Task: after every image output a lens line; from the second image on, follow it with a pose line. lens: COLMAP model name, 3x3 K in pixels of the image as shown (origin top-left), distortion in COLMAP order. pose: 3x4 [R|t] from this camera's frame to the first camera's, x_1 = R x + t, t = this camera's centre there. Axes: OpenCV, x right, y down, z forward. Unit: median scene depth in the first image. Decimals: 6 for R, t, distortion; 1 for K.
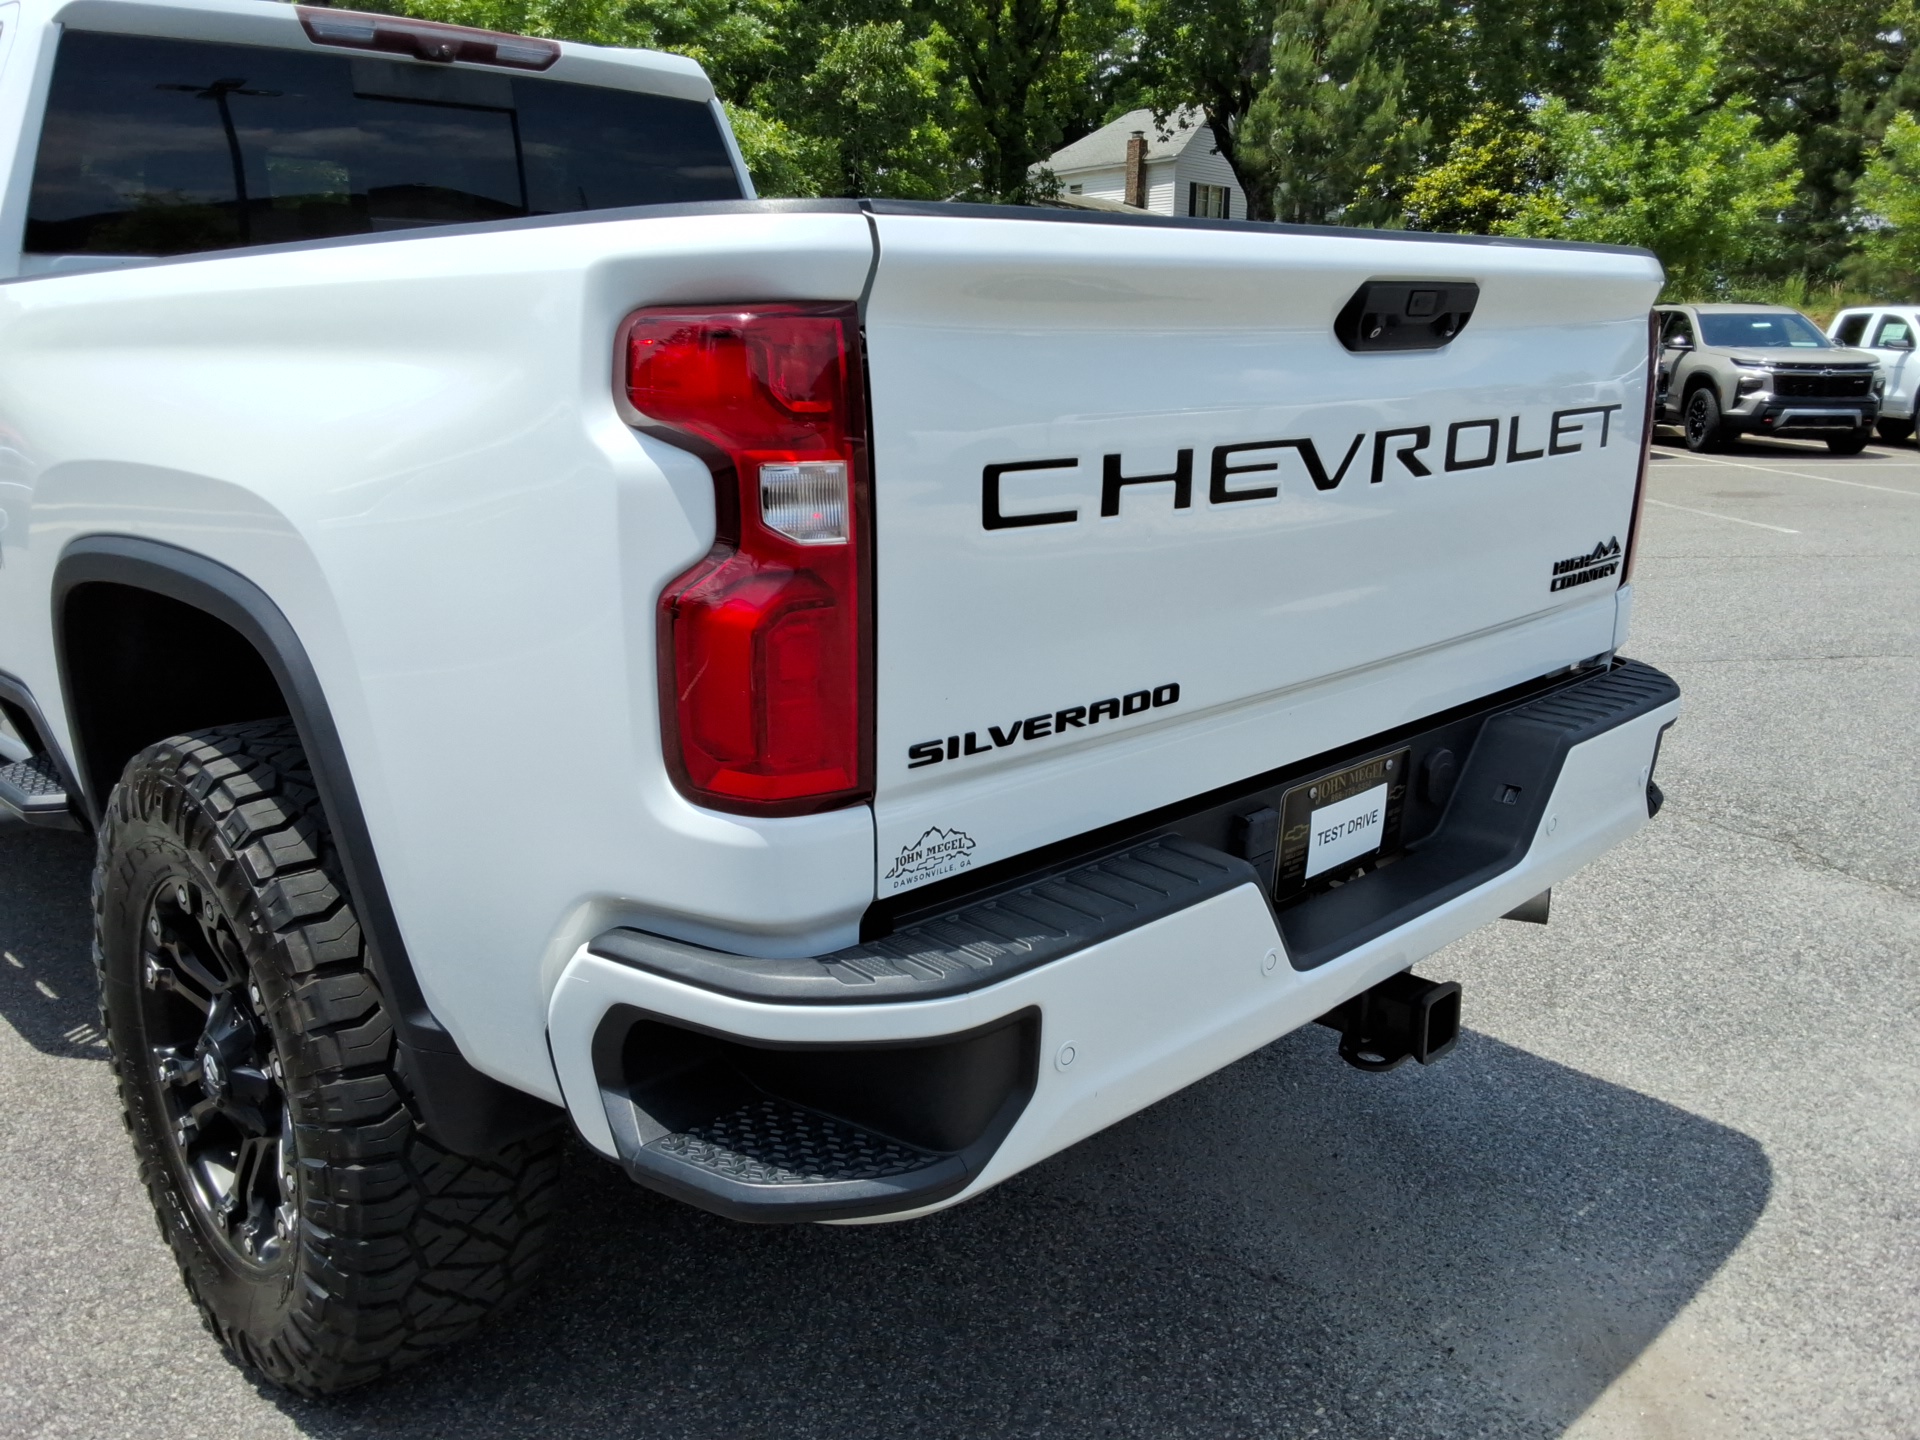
lens RADIAL K [[1552.3, 0, 964.9], [0, 1552.3, 698.3], [0, 0, 1]] dist [0.120239, -0.178658]
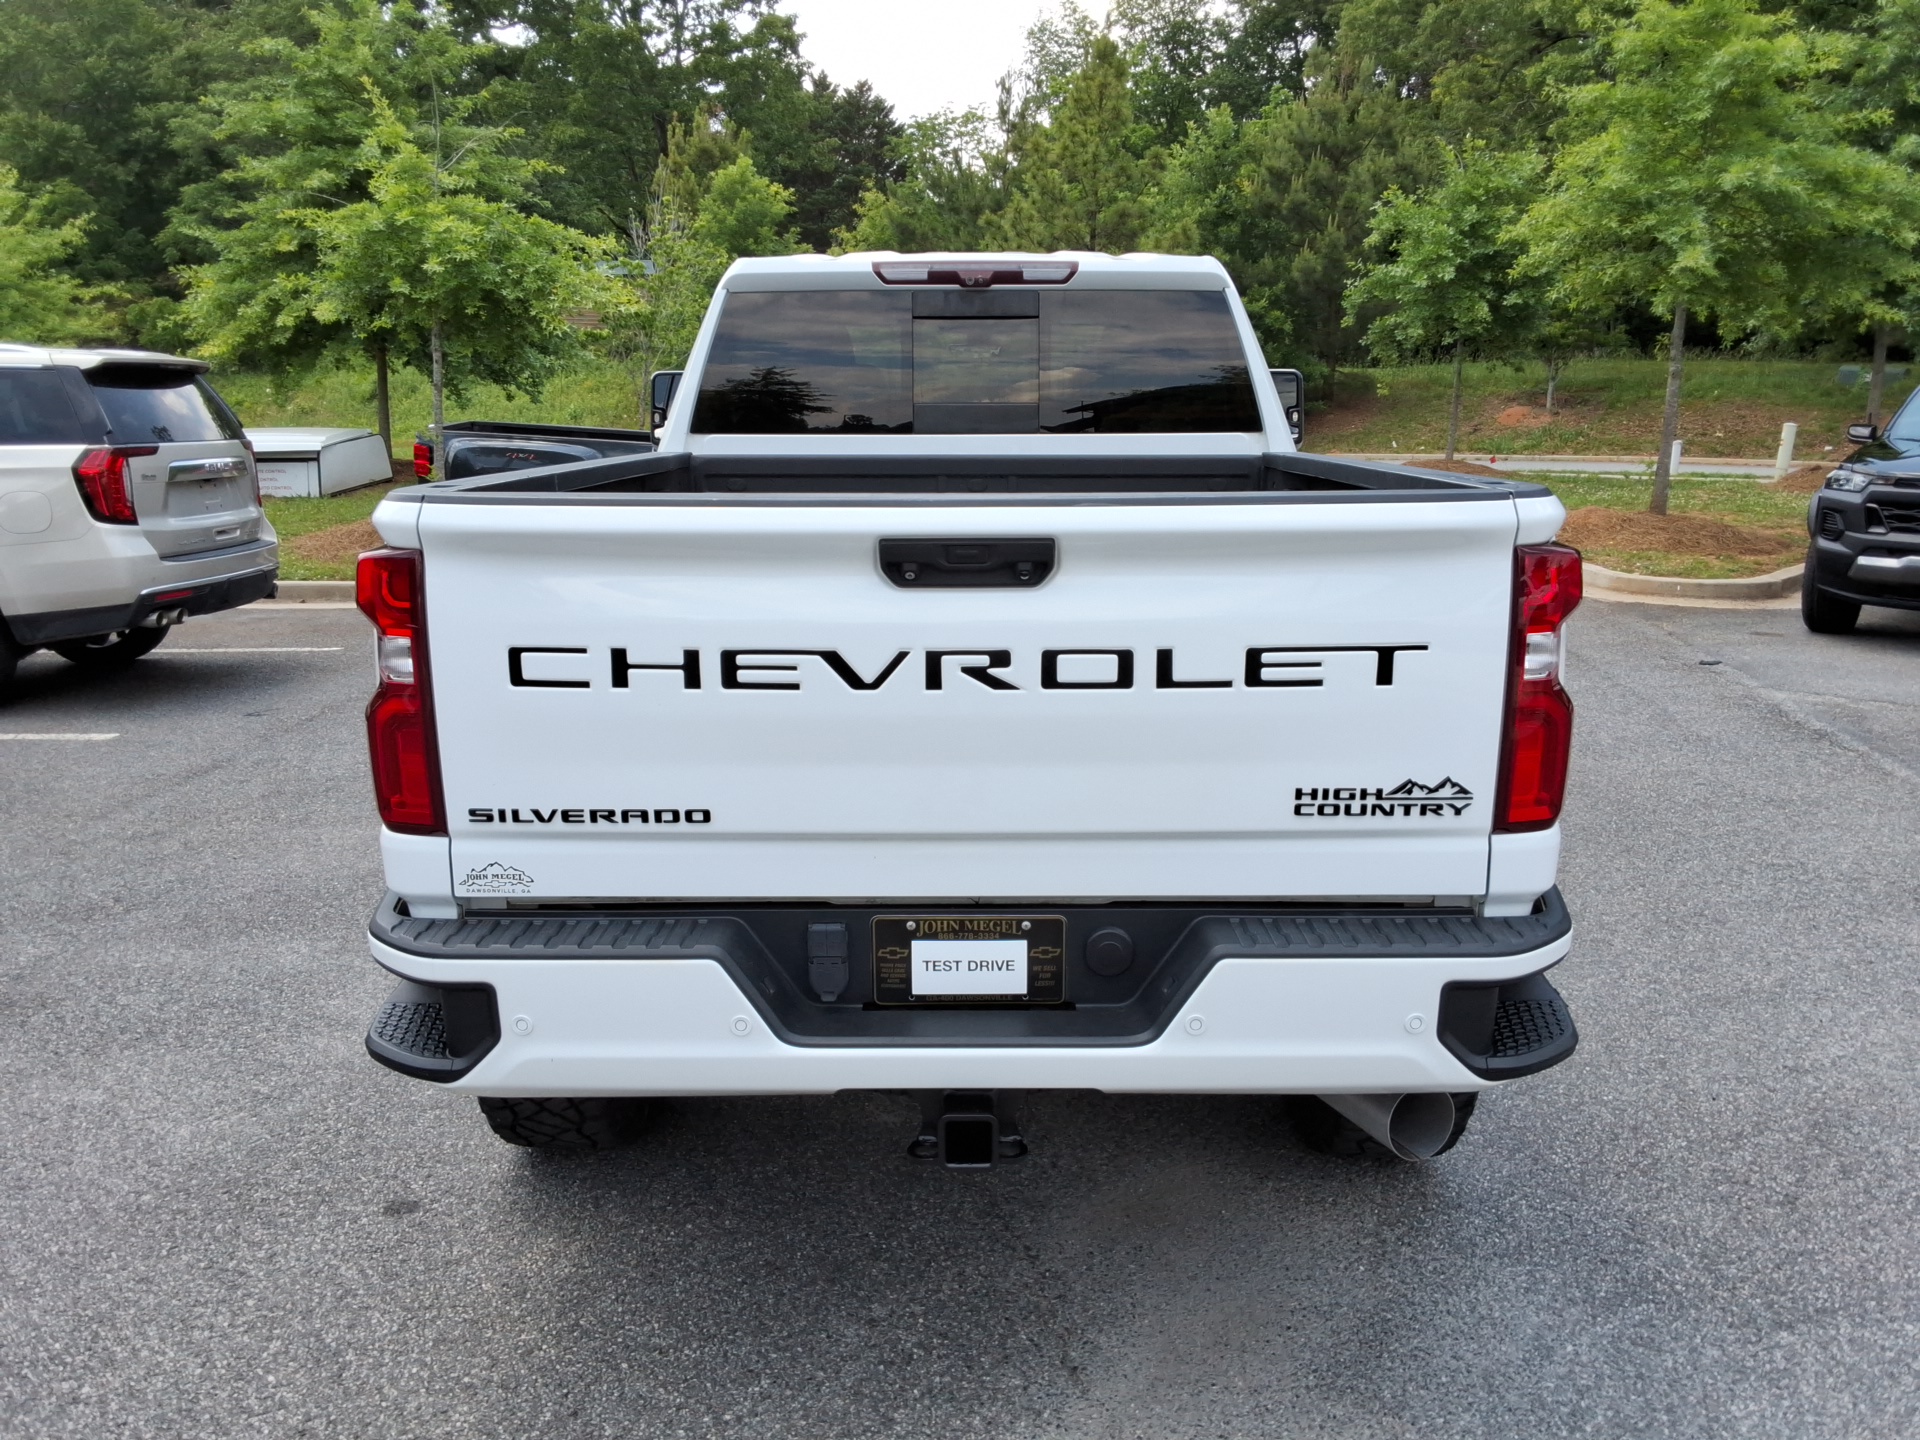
lens RADIAL K [[1551.2, 0, 975.2], [0, 1551.2, 707.8], [0, 0, 1]] dist [0.121014, -0.194895]
pose [[0.703837, 0.144663, -0.695475, 0.951565], [-0.164668, 0.985603, 0.038364, -0.145461], [0.691012, 0.087521, 0.717525, 0.104912]]
